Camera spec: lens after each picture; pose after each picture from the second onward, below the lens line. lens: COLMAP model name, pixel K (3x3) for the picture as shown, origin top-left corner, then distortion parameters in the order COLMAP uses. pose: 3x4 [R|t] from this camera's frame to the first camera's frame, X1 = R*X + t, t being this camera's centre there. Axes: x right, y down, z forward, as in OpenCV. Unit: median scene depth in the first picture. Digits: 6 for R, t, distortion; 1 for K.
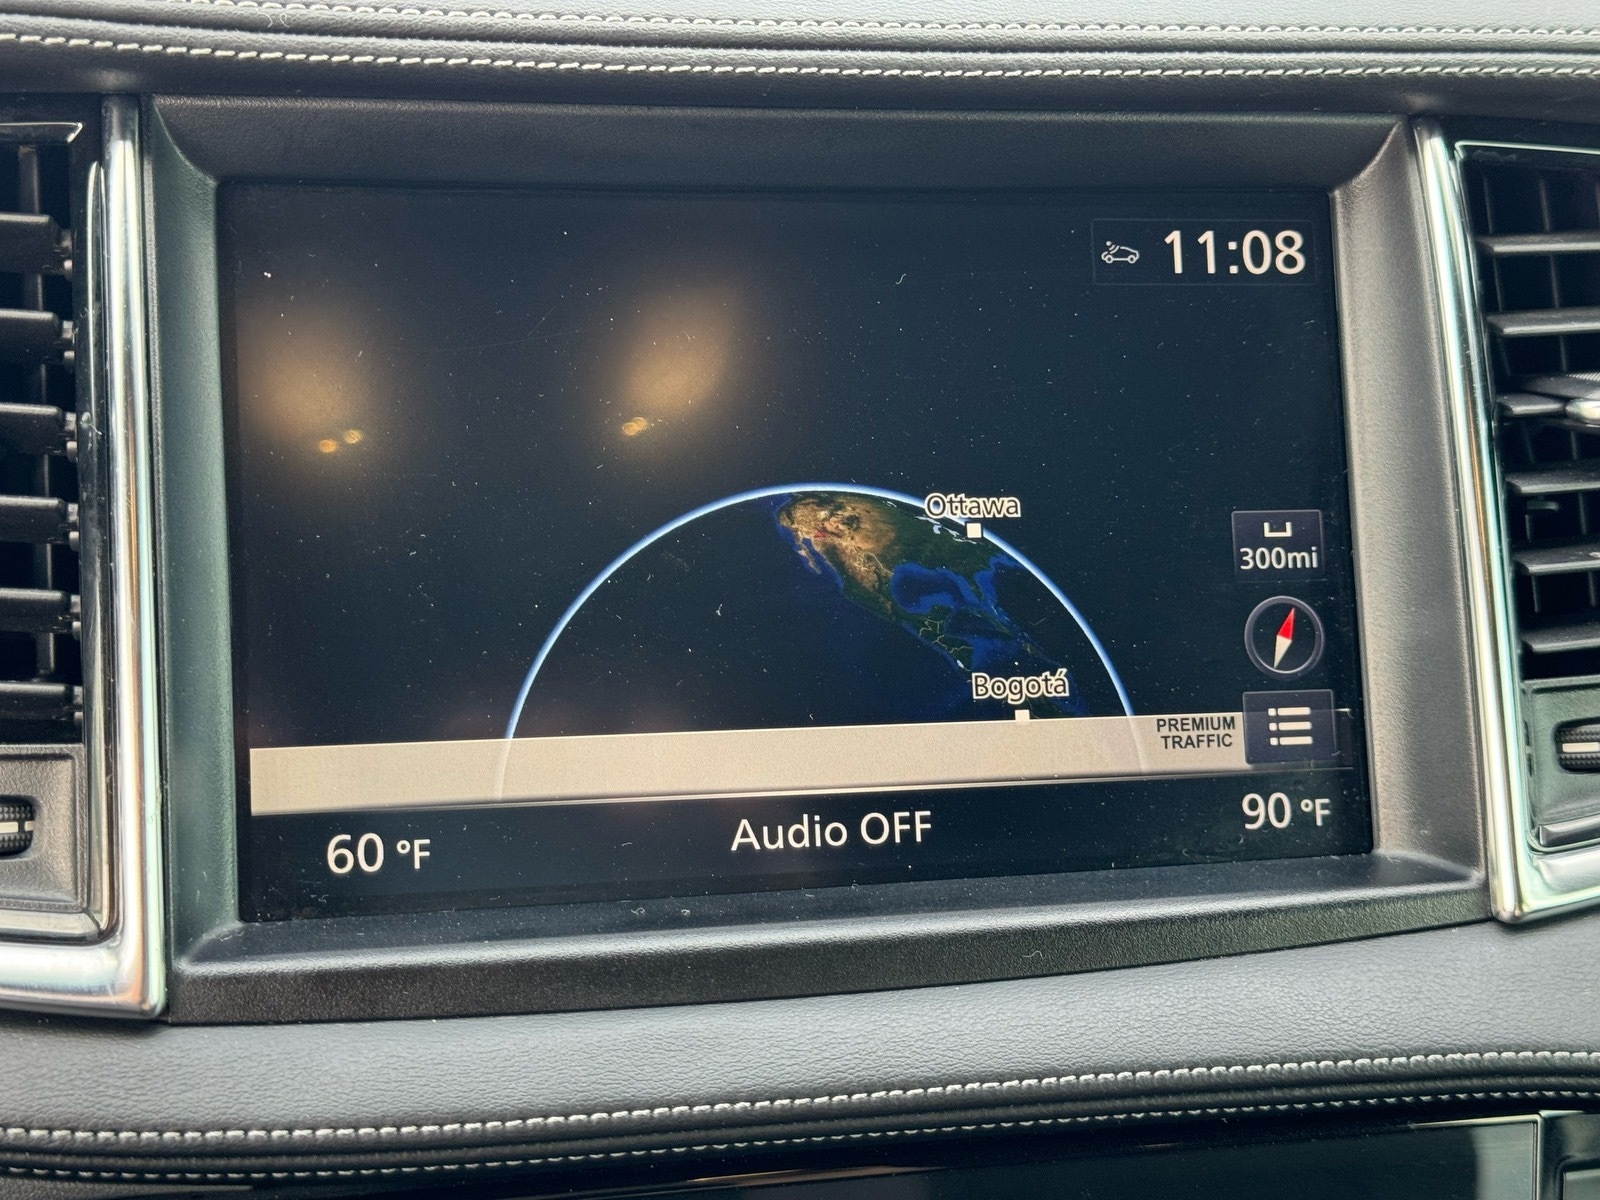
lens RADIAL K [[2349.4, 0, 801.1], [0, 2349.4, 599.1], [0, 0, 1]] dist [0.029849, 0.000000]
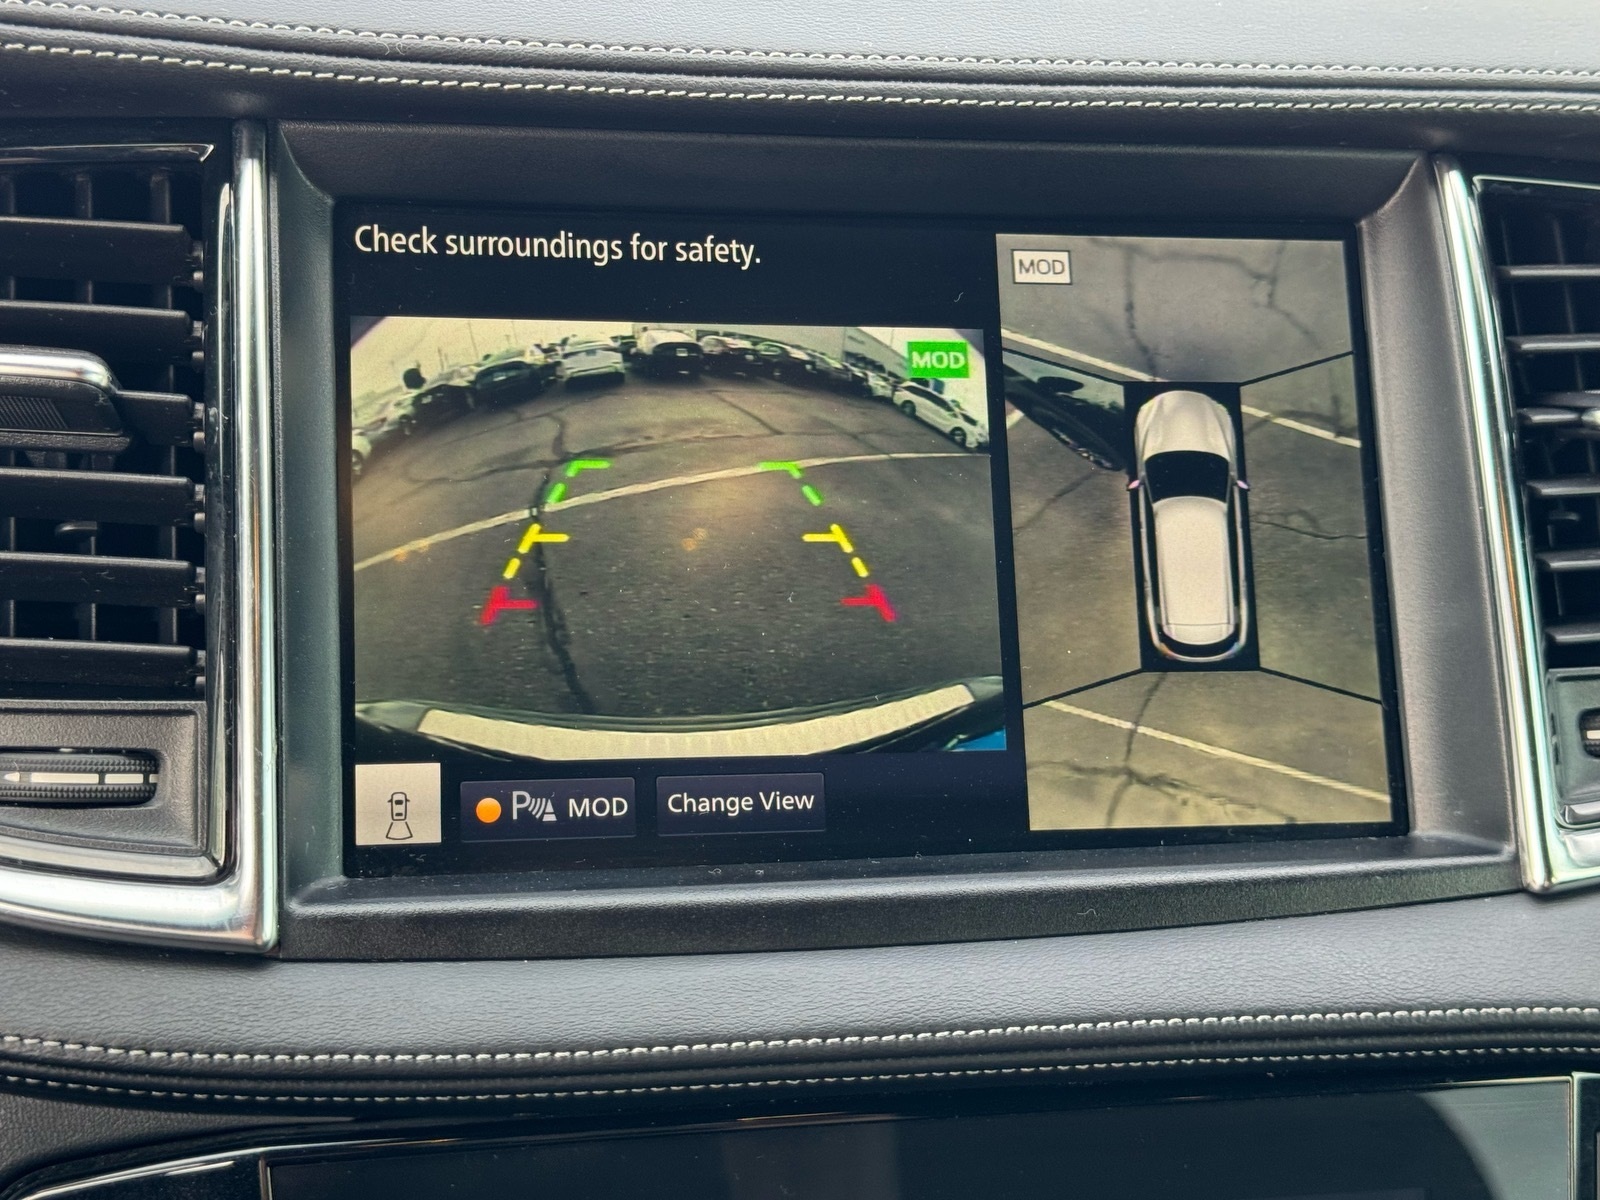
lens RADIAL K [[2349.4, 0, 809.2], [0, 2349.4, 596.4], [0, 0, 1]] dist [0.029849, 0.000000]
pose [[0.999842, -0.000701, -0.017767, -0.007887], [-0.000782, 0.996522, -0.083324, 0.098576], [0.017764, 0.083325, 0.996364, -0.072147]]
